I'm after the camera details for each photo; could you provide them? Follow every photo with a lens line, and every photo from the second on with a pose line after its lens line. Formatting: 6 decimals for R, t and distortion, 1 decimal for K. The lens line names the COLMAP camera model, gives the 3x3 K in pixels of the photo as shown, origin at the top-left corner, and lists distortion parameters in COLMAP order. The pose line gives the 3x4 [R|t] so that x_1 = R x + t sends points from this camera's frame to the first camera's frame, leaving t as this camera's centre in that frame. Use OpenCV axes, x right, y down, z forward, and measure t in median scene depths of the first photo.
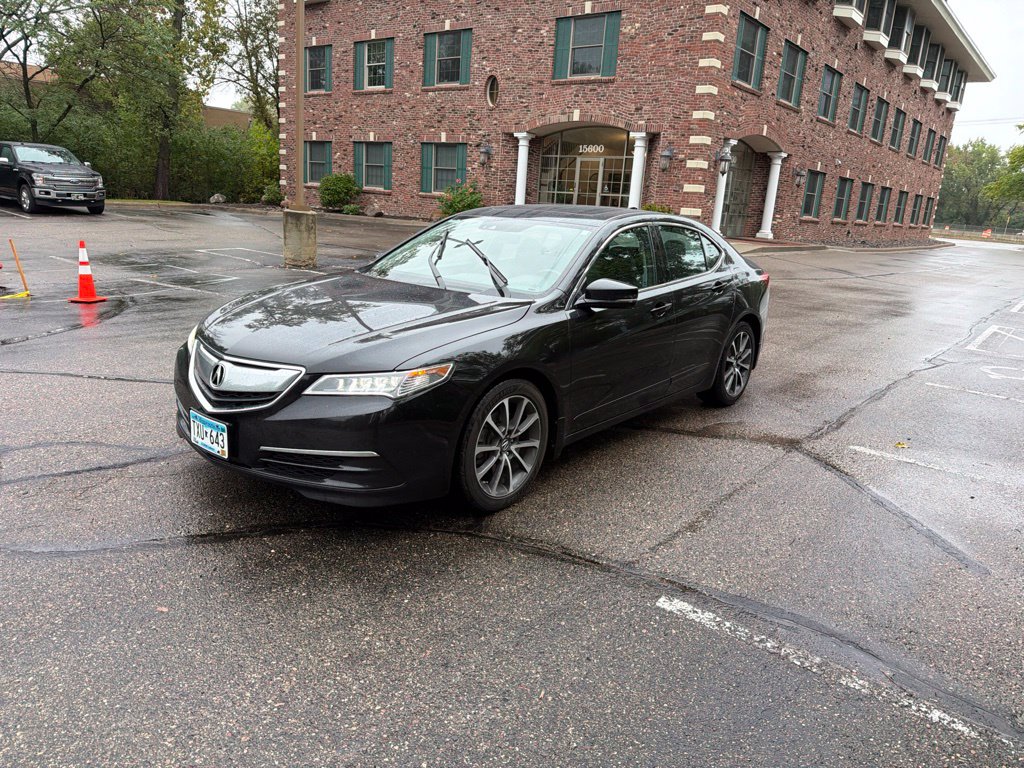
lens RADIAL K [[721.0, 0, 515.4], [0, 721.0, 384.9], [0, 0, 1]] dist [0.022418, -0.026947]
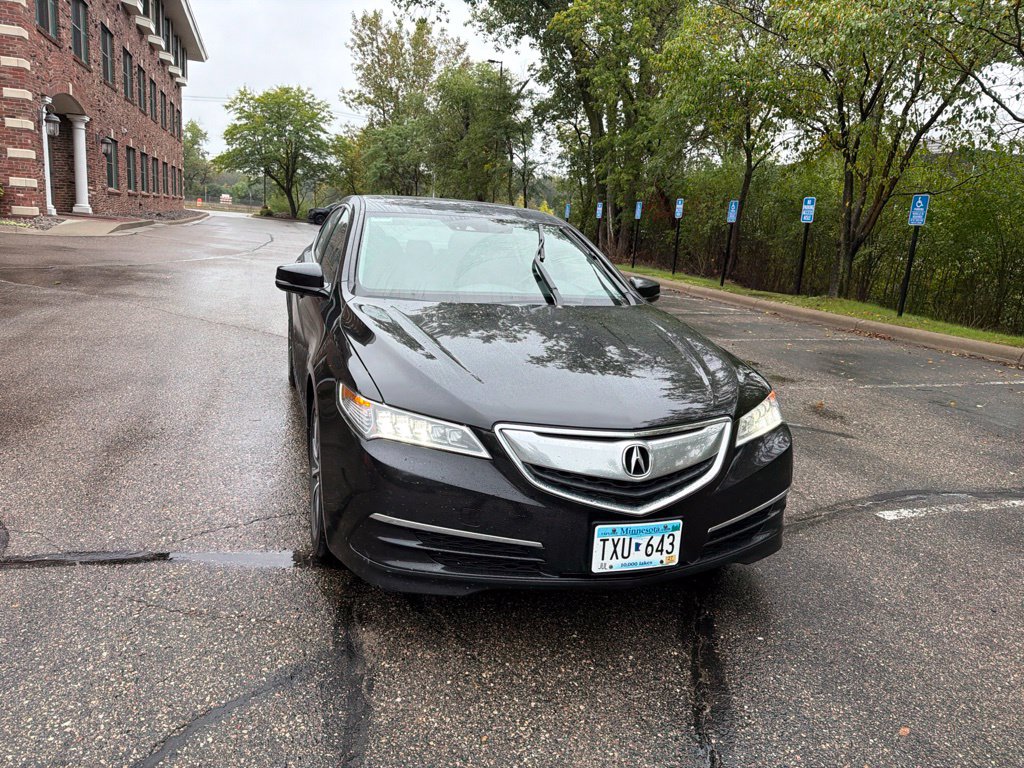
lens RADIAL K [[721.0, 0, 513.1], [0, 721.0, 375.9], [0, 0, 1]] dist [0.022418, -0.026947]
pose [[0.538463, -0.202116, 0.818051, -0.166569], [0.176983, 0.976280, 0.124715, -0.032887], [-0.823854, 0.077626, 0.561462, 0.111685]]
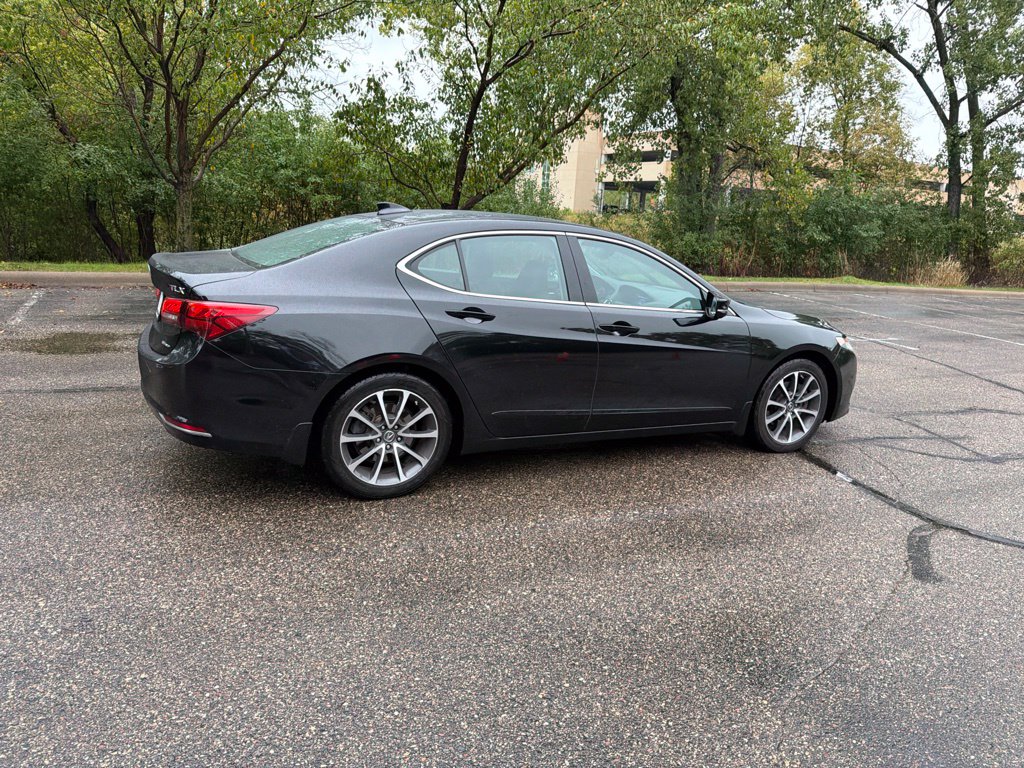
lens RADIAL K [[721.0, 0, 511.5], [0, 721.0, 386.9], [0, 0, 1]] dist [0.022418, -0.026947]
pose [[-0.904254, -0.216116, 0.368265, -0.075305], [-0.017512, 0.880500, 0.473723, -0.123399], [-0.426636, 0.421917, -0.799980, 0.460893]]
